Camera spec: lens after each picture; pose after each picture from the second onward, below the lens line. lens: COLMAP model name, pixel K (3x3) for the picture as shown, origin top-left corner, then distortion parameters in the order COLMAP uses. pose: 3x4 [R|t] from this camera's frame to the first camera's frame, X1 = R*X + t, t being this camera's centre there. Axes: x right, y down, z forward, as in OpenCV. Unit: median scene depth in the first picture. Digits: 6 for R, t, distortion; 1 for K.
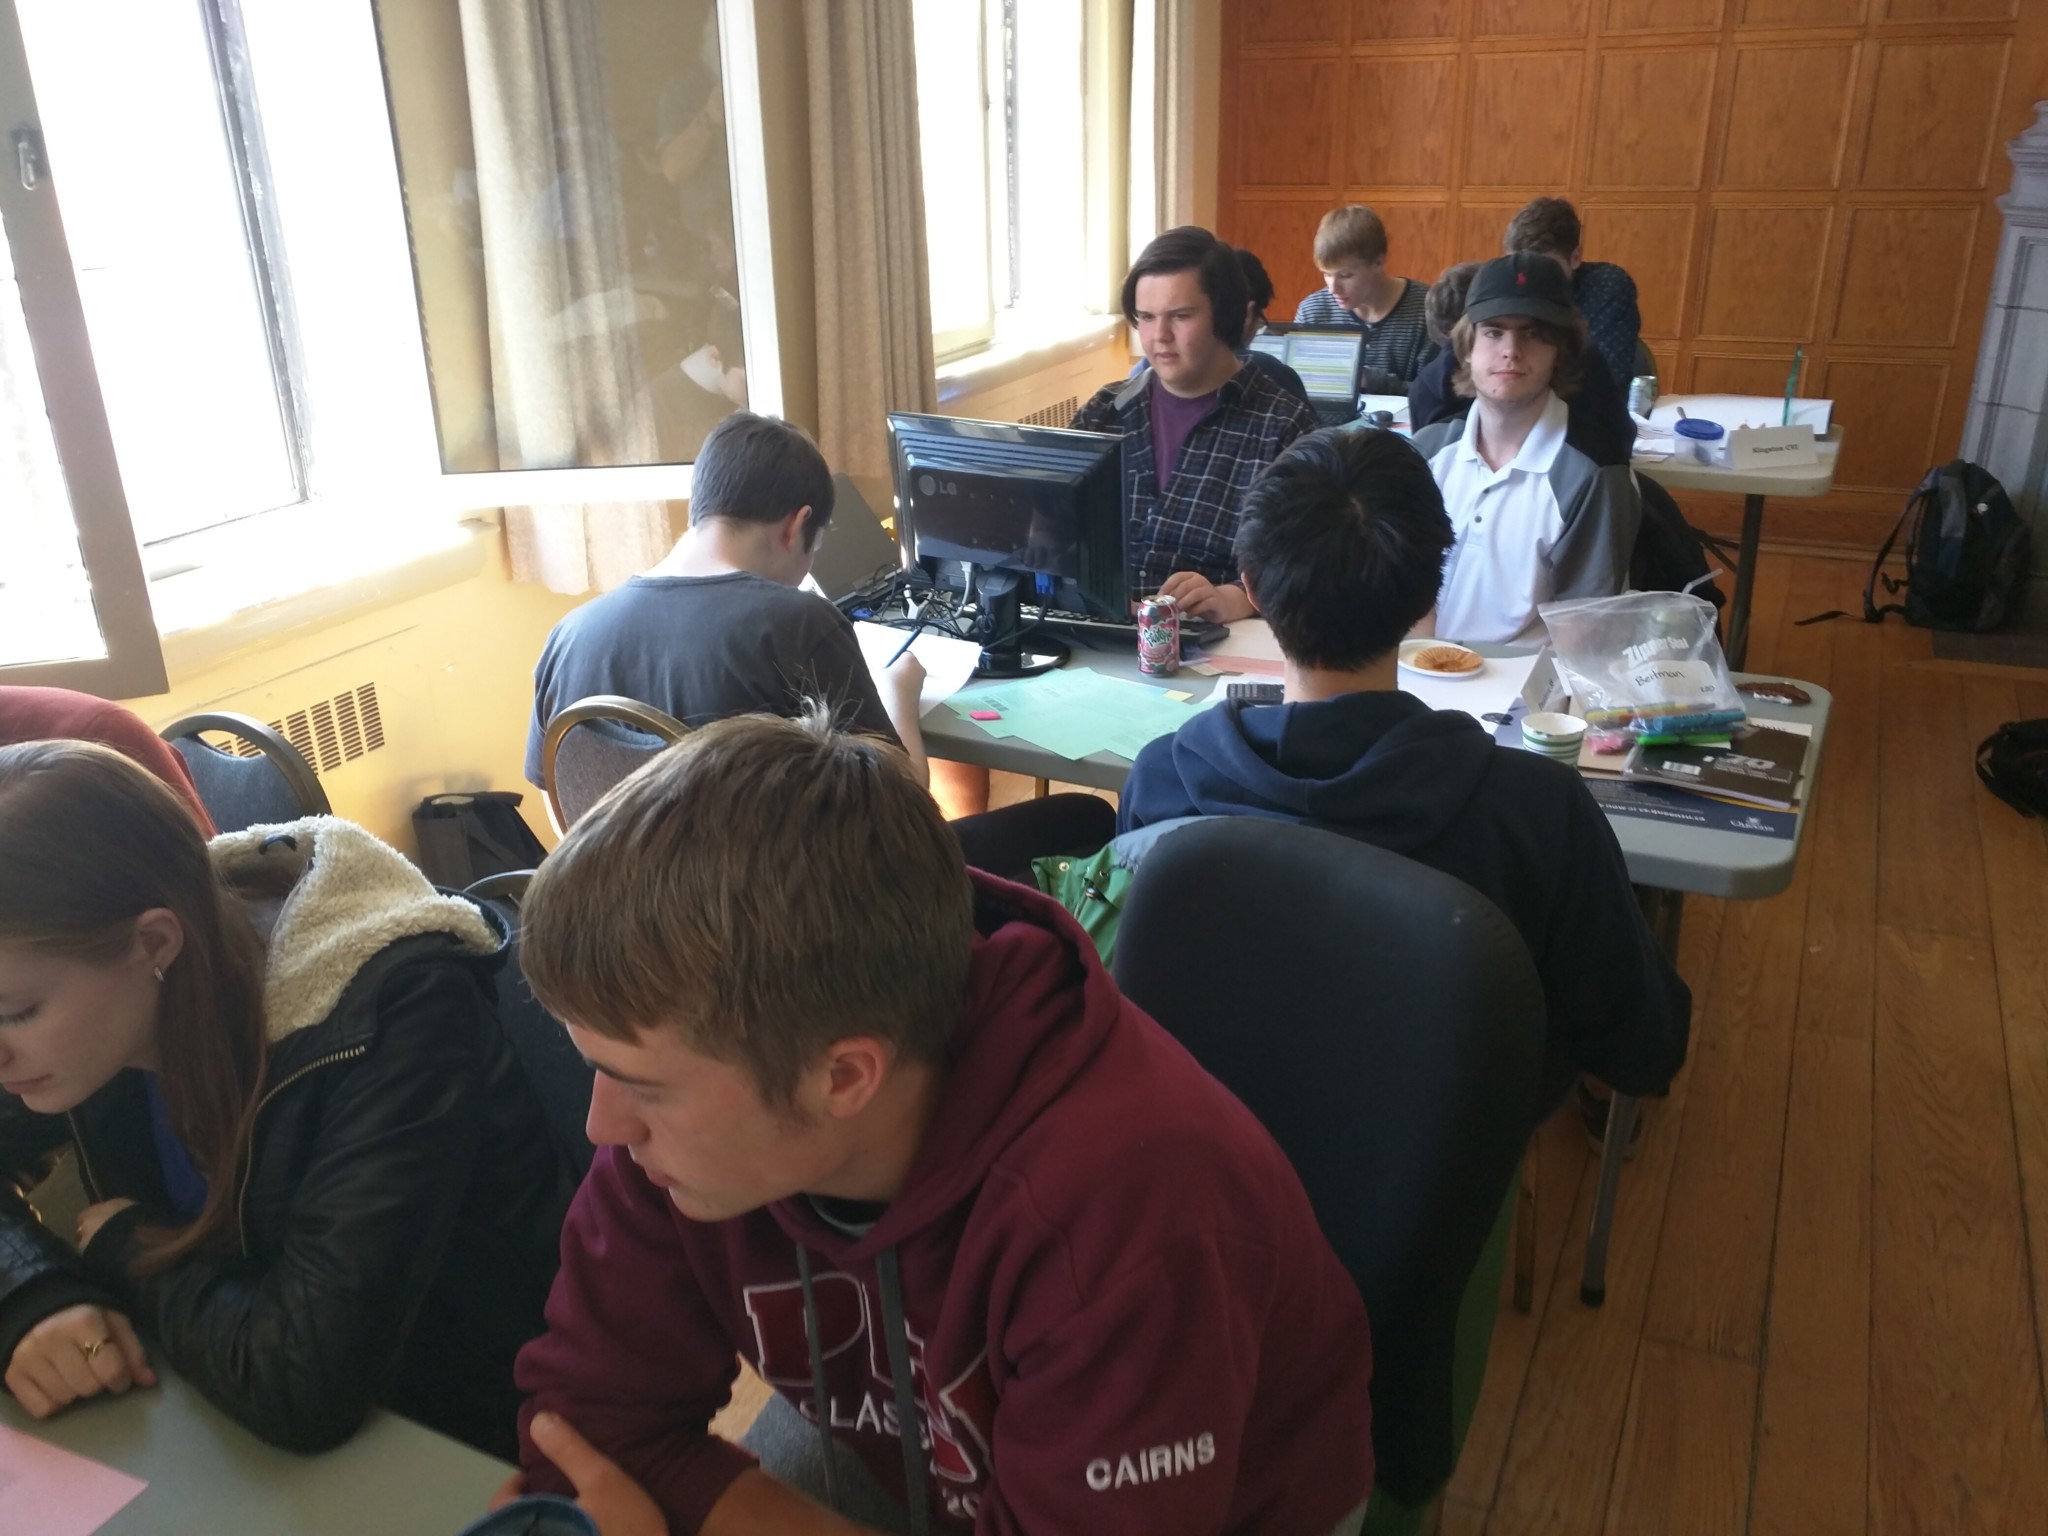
lens RADIAL K [[1669.3, 0, 1024.0], [0, 1669.3, 768.0], [0, 0, 1]] dist [0.048362, 0.001954]
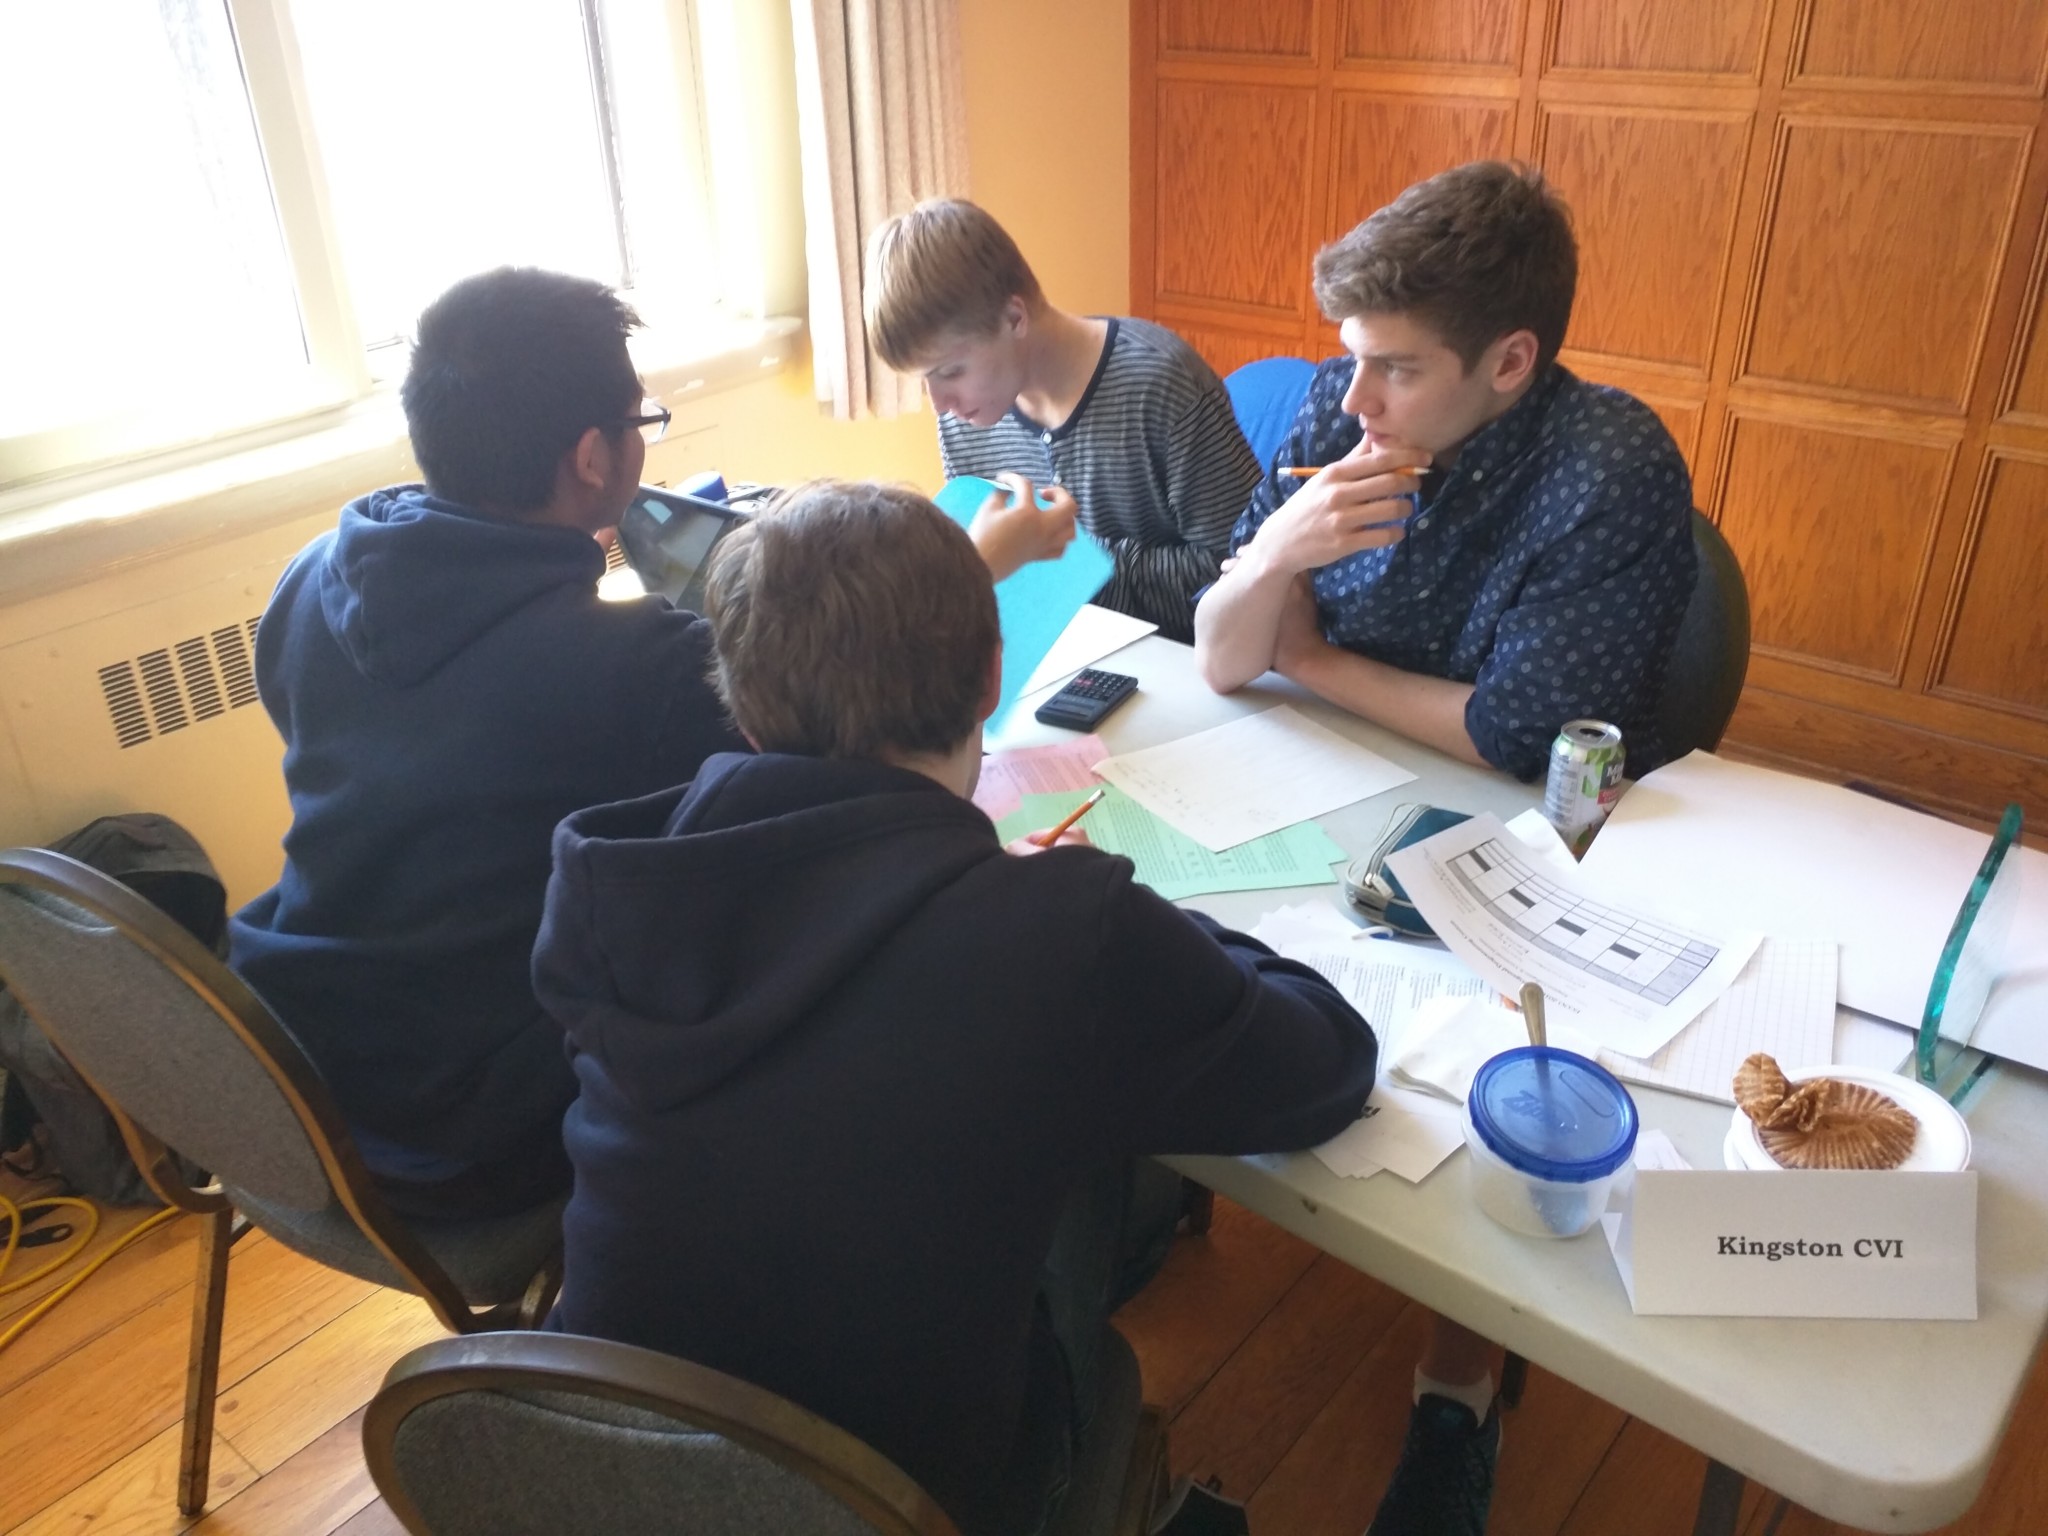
lens RADIAL K [[1669.3, 0, 1024.0], [0, 1669.3, 768.0], [0, 0, 1]] dist [0.048362, 0.001954]
pose [[0.970591, 0.107711, -0.215296, 0.246766], [-0.083551, 0.989451, 0.118350, -0.191682], [0.225772, -0.096881, 0.969351, 0.471877]]
